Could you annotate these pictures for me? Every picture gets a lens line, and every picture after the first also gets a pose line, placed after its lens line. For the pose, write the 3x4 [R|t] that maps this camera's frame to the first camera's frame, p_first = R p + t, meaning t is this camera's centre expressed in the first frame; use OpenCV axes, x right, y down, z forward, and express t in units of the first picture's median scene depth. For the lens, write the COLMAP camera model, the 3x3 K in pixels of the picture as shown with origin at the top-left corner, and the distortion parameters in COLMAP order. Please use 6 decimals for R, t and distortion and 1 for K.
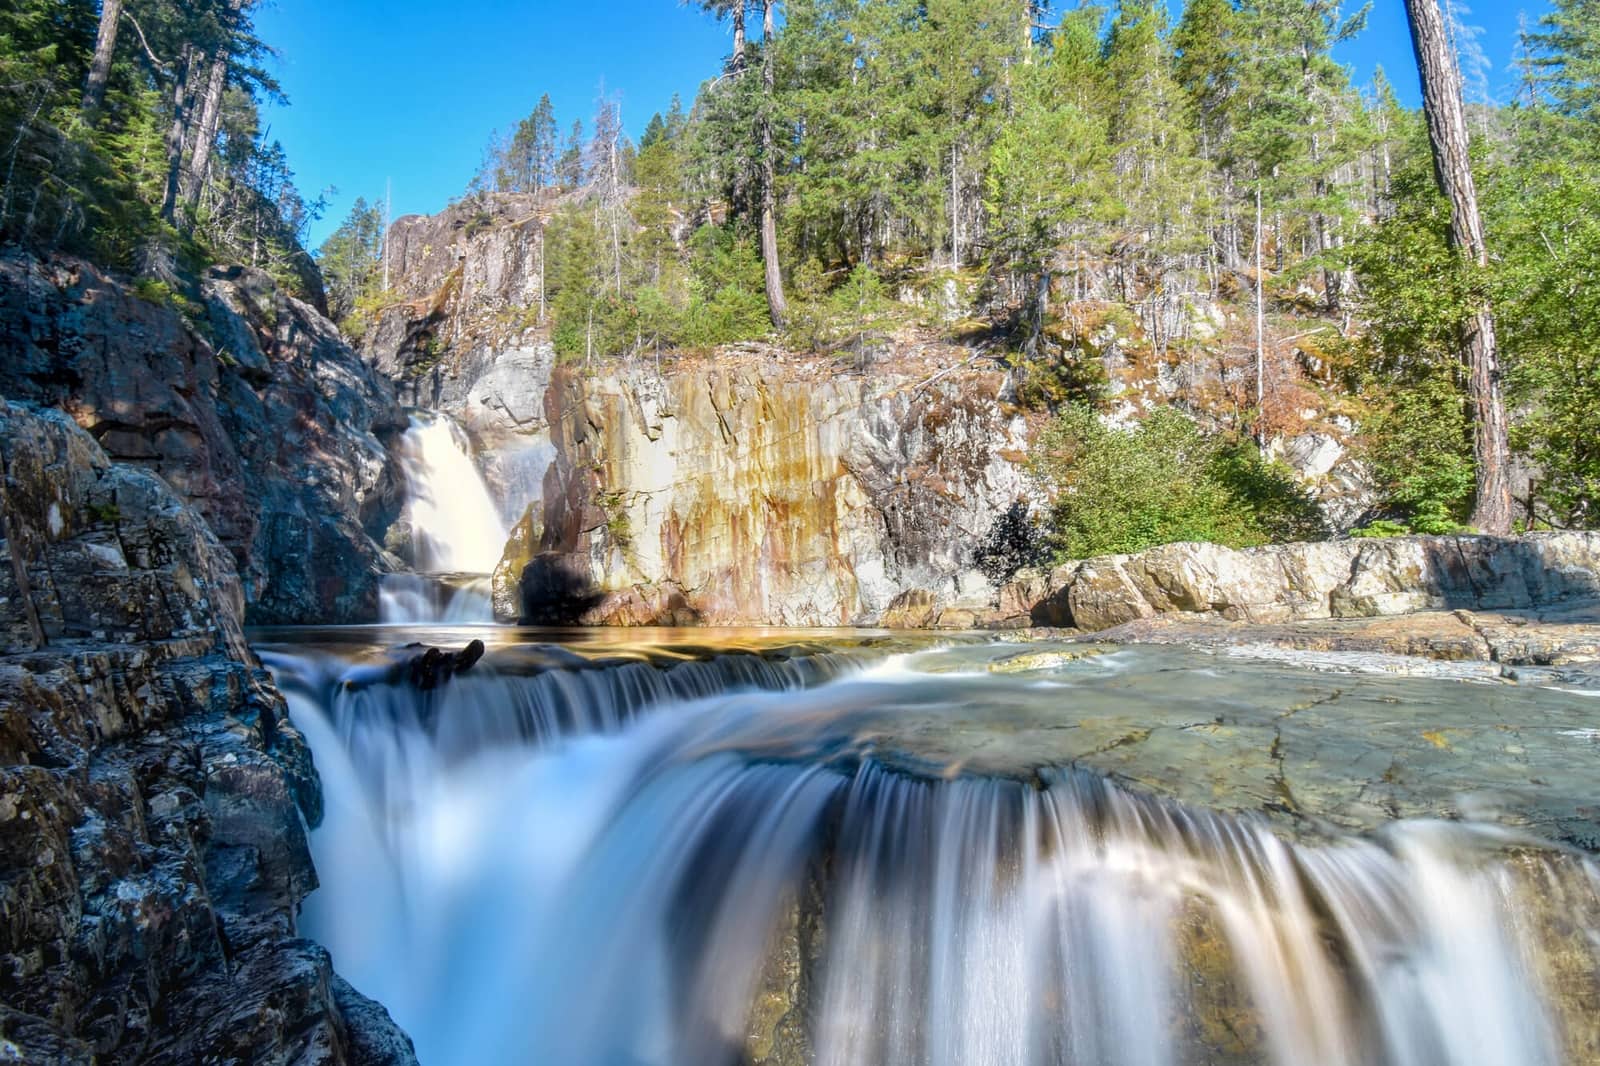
lens RADIAL K [[791.7, 0, 800.0], [0, 791.7, 533.0], [0, 0, 1]] dist [0.015235, -0.028636]
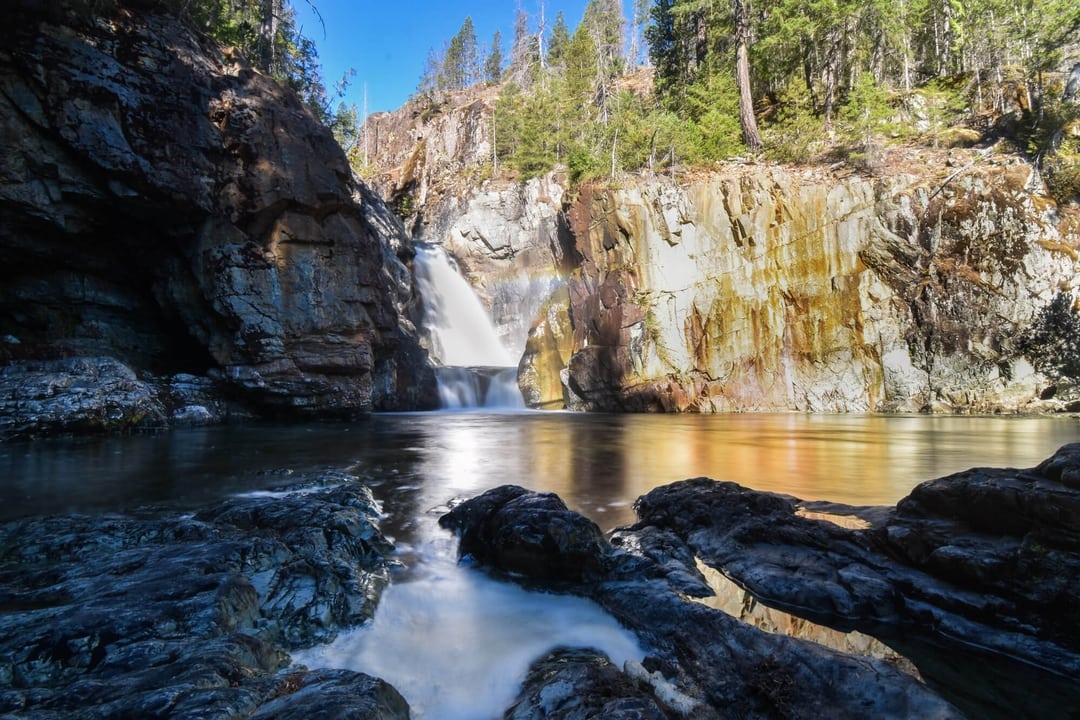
lens RADIAL K [[534.4, 0, 540.0], [0, 534.4, 360.0], [0, 0, 1]] dist [0.015235, -0.028636]
pose [[0.993314, -0.012252, -0.114794, -0.294129], [0.016309, 0.999273, 0.034466, 0.015958], [0.114289, -0.036108, 0.992791, 0.231826]]
